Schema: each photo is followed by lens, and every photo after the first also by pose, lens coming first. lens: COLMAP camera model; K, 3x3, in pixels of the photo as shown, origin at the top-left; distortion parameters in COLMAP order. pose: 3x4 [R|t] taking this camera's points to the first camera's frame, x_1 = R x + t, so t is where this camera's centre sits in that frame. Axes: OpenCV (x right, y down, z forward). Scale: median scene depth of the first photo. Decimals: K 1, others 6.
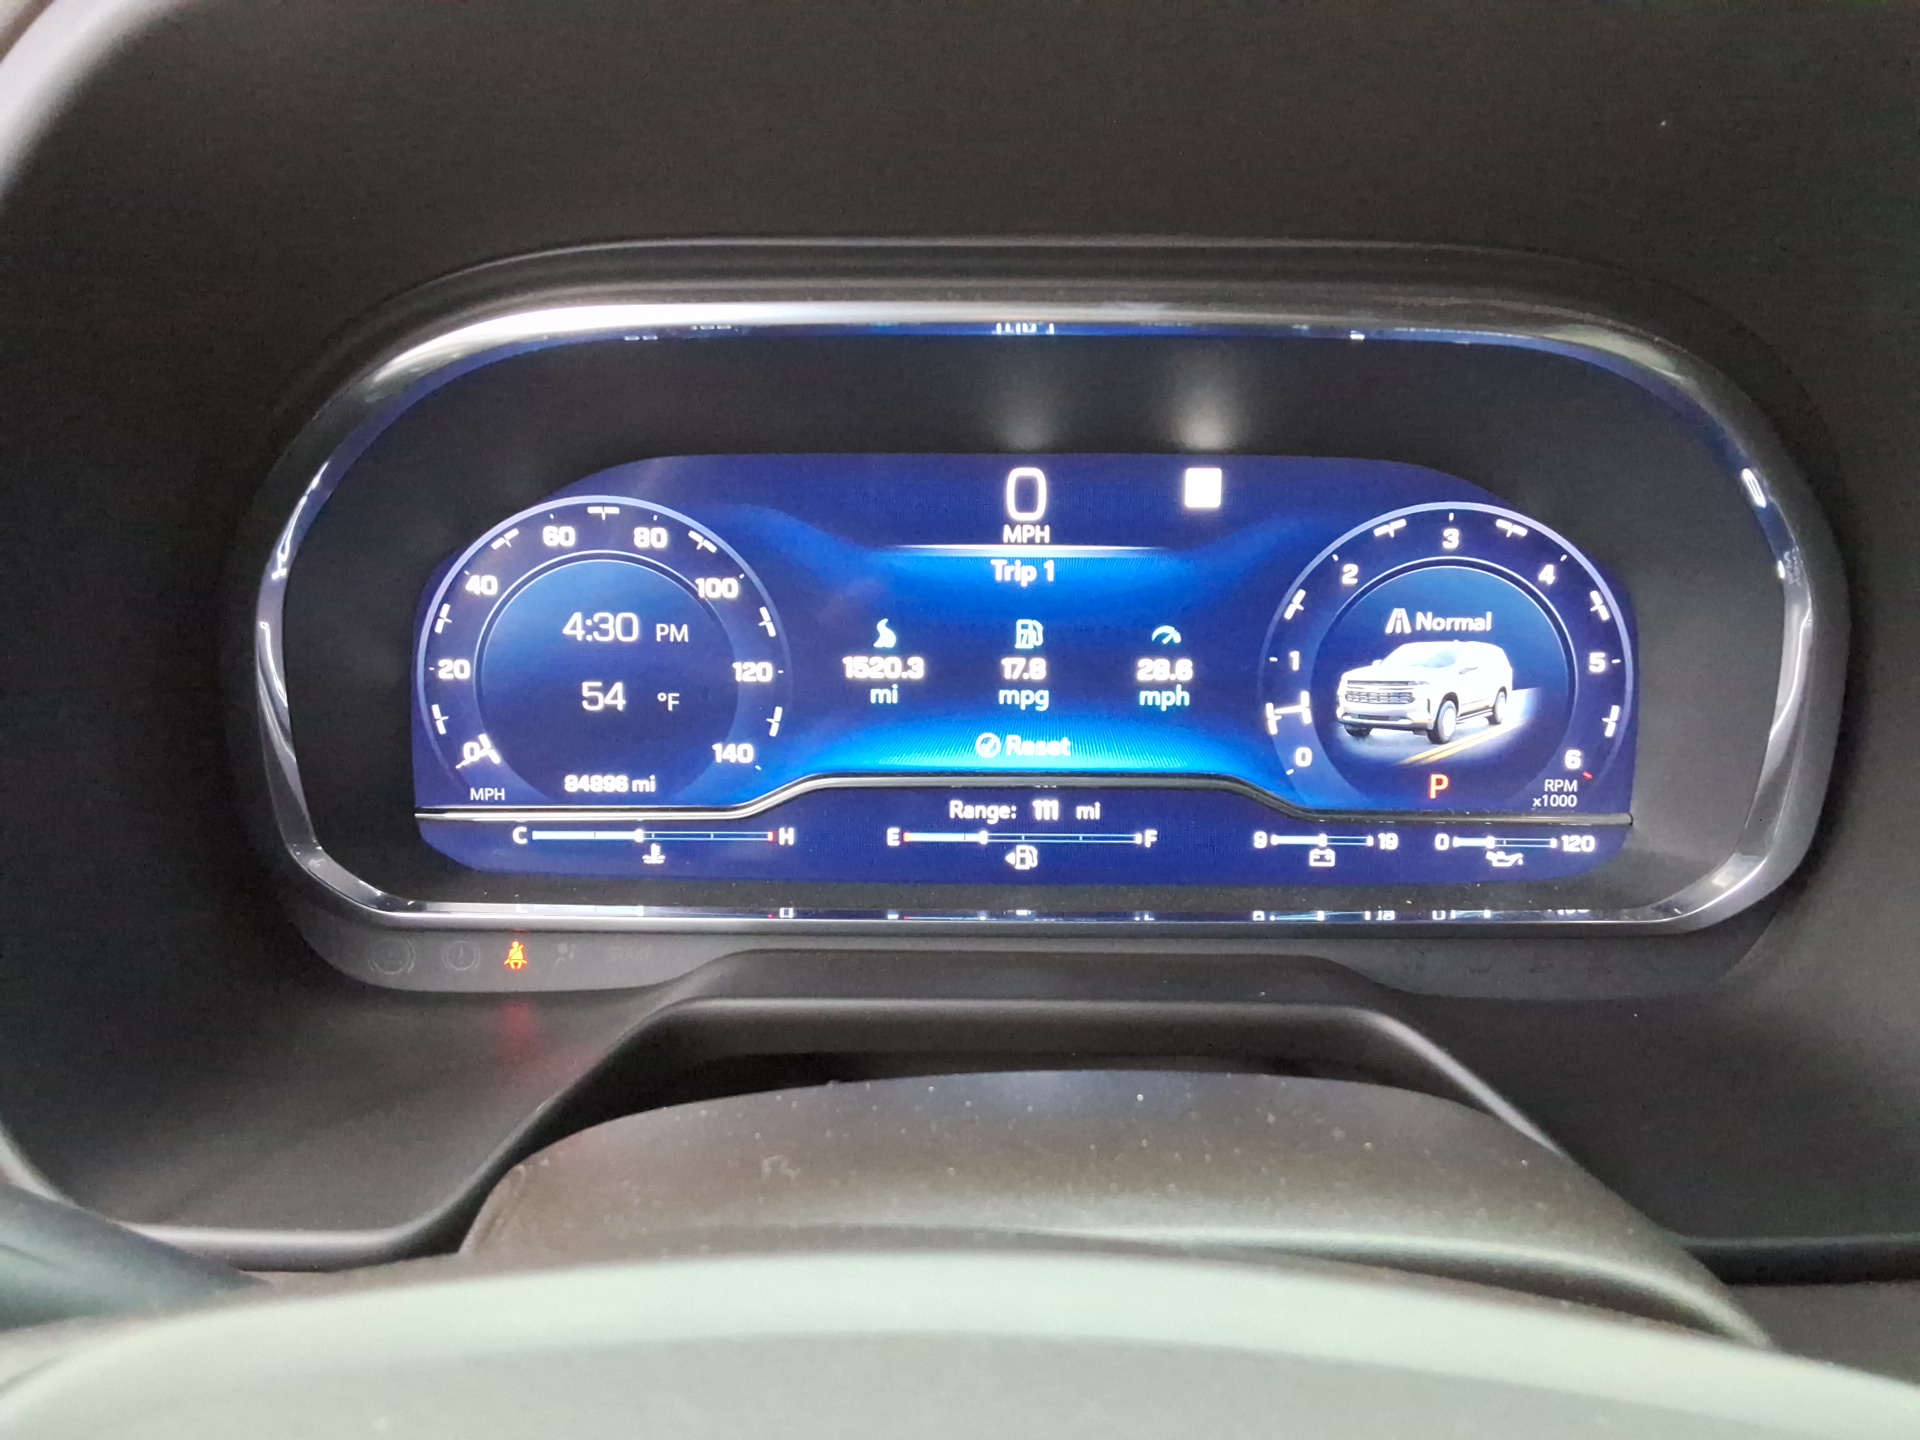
lens RADIAL K [[1574.8, 0, 977.5], [0, 1574.8, 689.3], [0, 0, 1]] dist [0.164227, -0.275244]
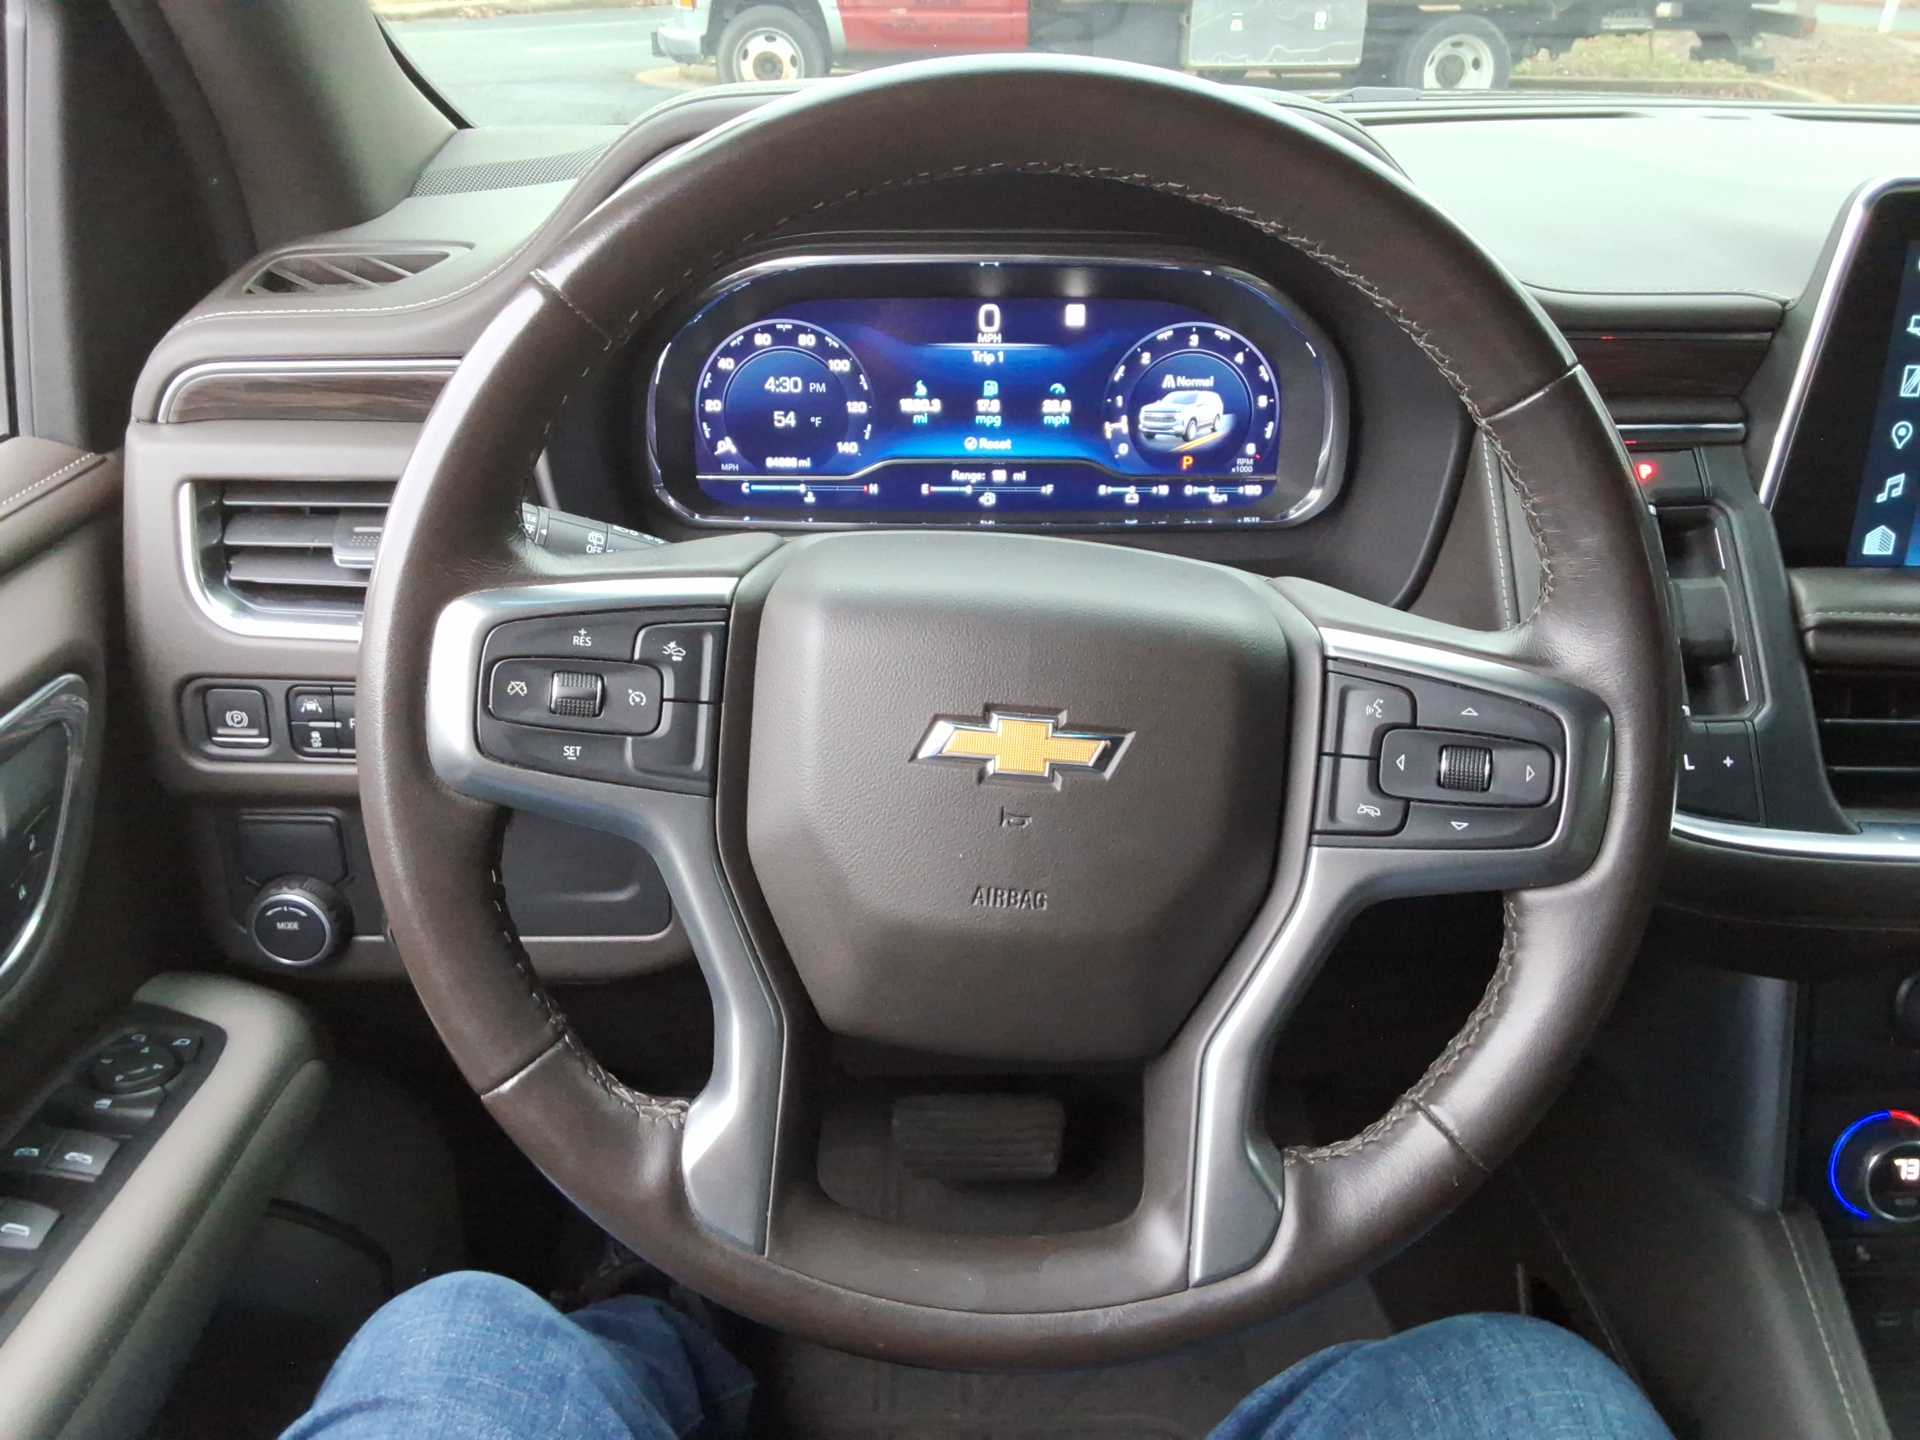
lens RADIAL K [[1574.8, 0, 977.5], [0, 1574.8, 689.3], [0, 0, 1]] dist [0.164227, -0.275244]
pose [[0.999801, -0.005044, 0.019293, -0.026354], [0.002019, 0.988116, 0.153699, 0.035110], [-0.019839, -0.153630, 0.987929, -1.095141]]
